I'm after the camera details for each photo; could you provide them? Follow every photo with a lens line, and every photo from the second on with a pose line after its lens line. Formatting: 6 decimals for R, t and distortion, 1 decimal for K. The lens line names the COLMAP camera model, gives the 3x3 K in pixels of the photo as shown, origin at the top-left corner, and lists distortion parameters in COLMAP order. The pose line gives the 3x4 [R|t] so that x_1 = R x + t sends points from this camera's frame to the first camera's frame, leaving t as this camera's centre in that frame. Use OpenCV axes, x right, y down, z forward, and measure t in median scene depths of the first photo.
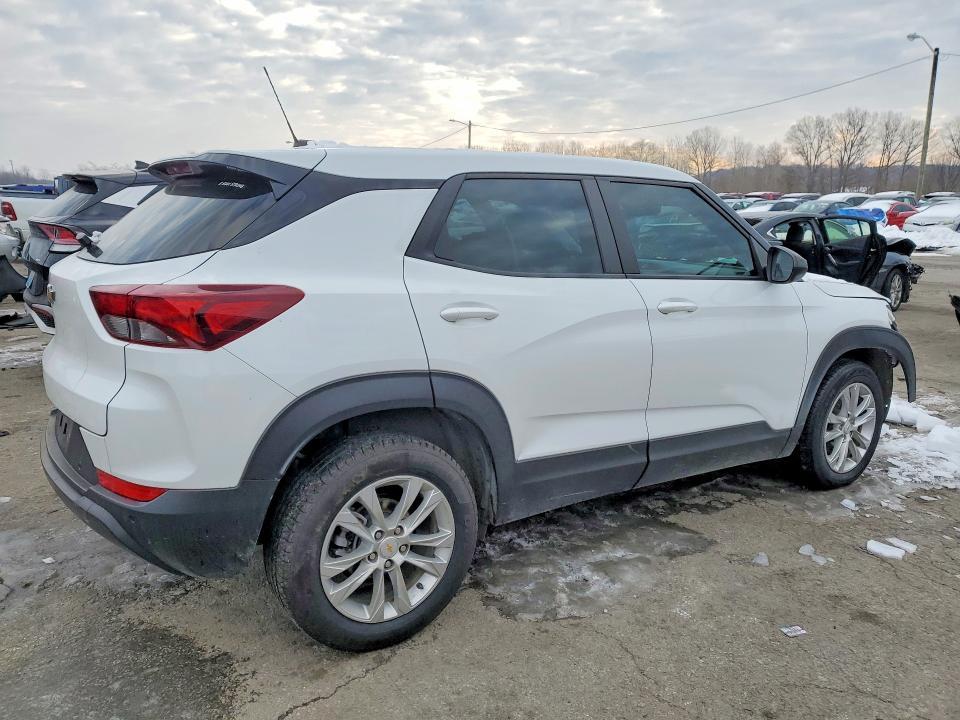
lens RADIAL K [[738.7, 0, 477.2], [0, 738.7, 359.8], [0, 0, 1]] dist [-0.002639, 0.003928]
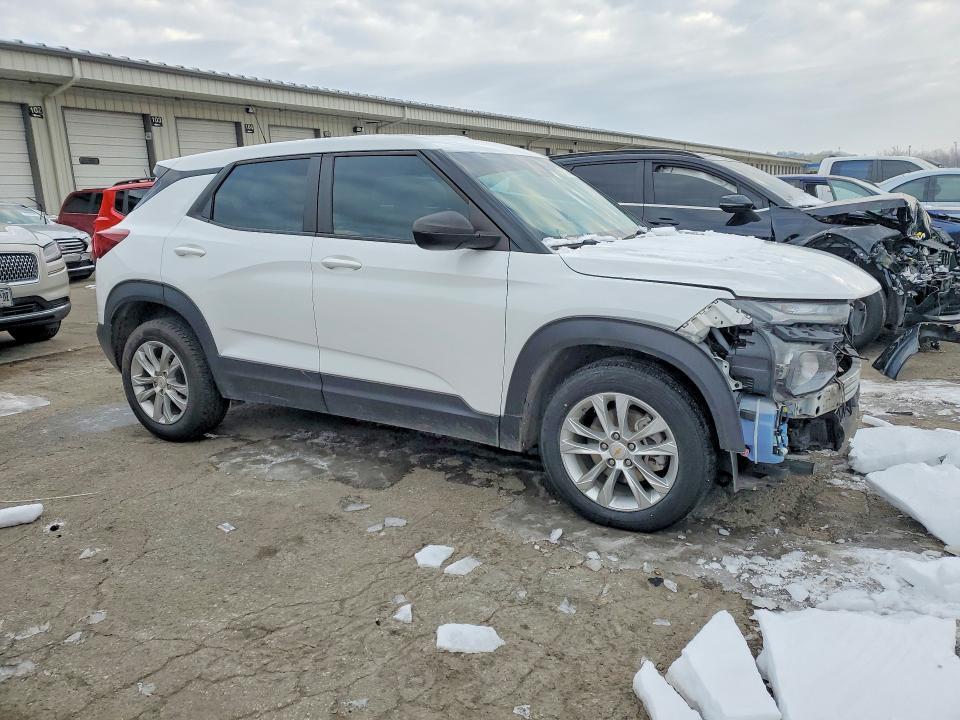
lens RADIAL K [[738.7, 0, 480.1], [0, 738.7, 353.6], [0, 0, 1]] dist [-0.002639, 0.003928]
pose [[0.462279, 0.163557, -0.871520, 1.402791], [-0.142082, 0.983806, 0.109265, -0.090198], [0.875277, 0.073316, 0.478031, 0.655995]]
